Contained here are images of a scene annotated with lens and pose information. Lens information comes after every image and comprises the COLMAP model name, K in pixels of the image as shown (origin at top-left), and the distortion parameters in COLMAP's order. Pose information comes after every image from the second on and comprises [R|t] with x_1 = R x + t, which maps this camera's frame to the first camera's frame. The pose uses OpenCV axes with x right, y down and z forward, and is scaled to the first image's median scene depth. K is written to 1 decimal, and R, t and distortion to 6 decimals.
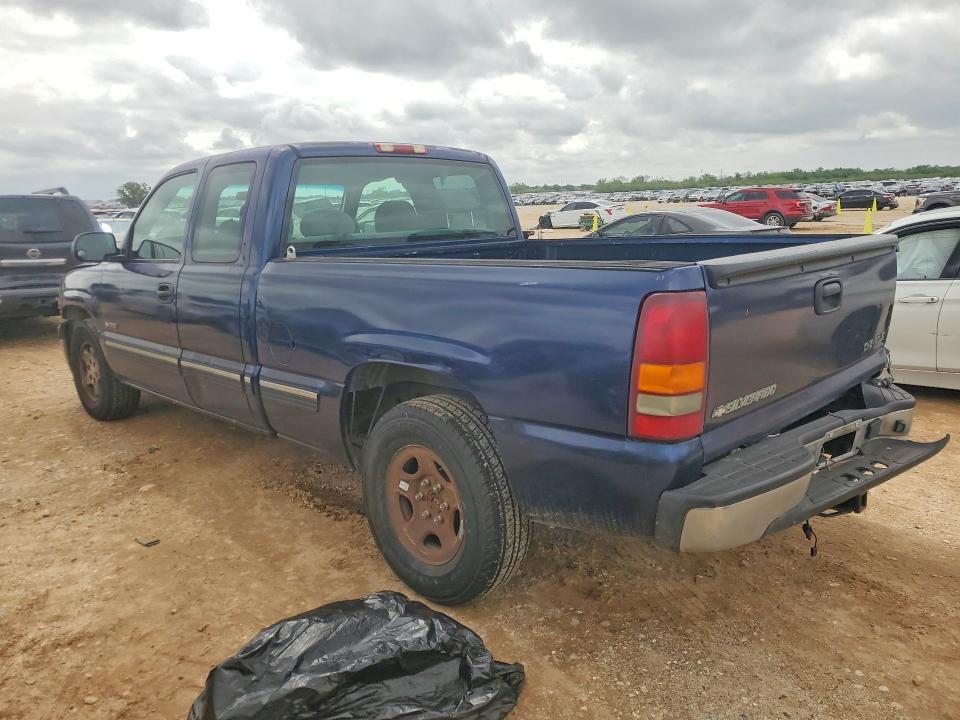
lens RADIAL K [[775.6, 0, 480.0], [0, 775.6, 360.0], [0, 0, 1]] dist [-0.005173, 0.060154]
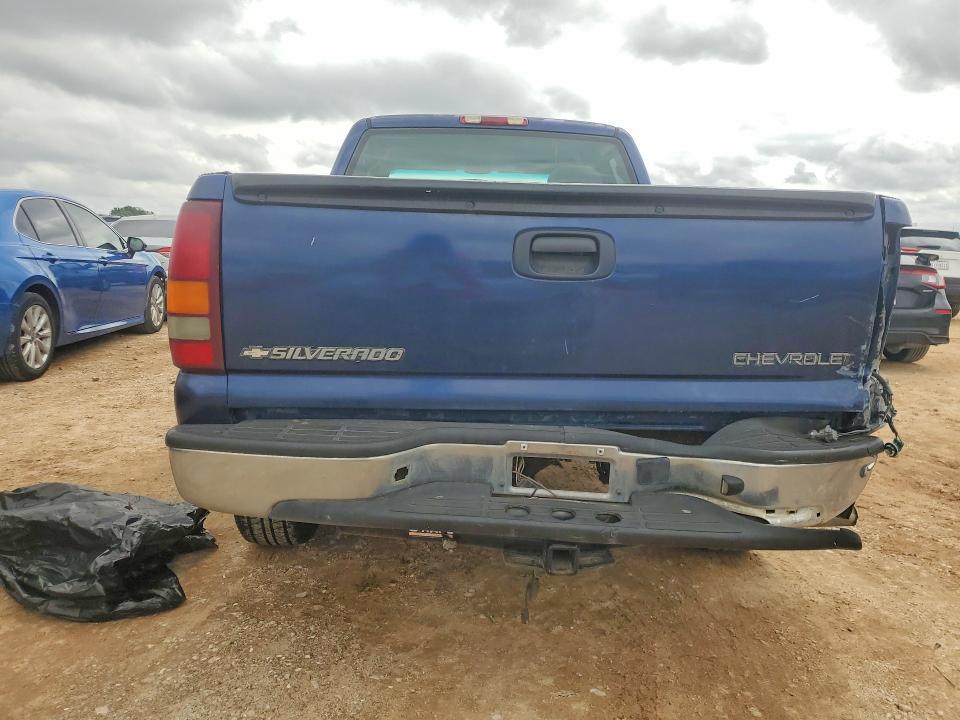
lens RADIAL K [[775.6, 0, 480.0], [0, 775.6, 360.0], [0, 0, 1]] dist [-0.005173, 0.060154]
pose [[0.734890, 0.146290, -0.662221, 0.814774], [-0.179588, 0.983578, 0.017986, 0.012046], [0.653977, 0.105709, 0.749093, 0.413704]]
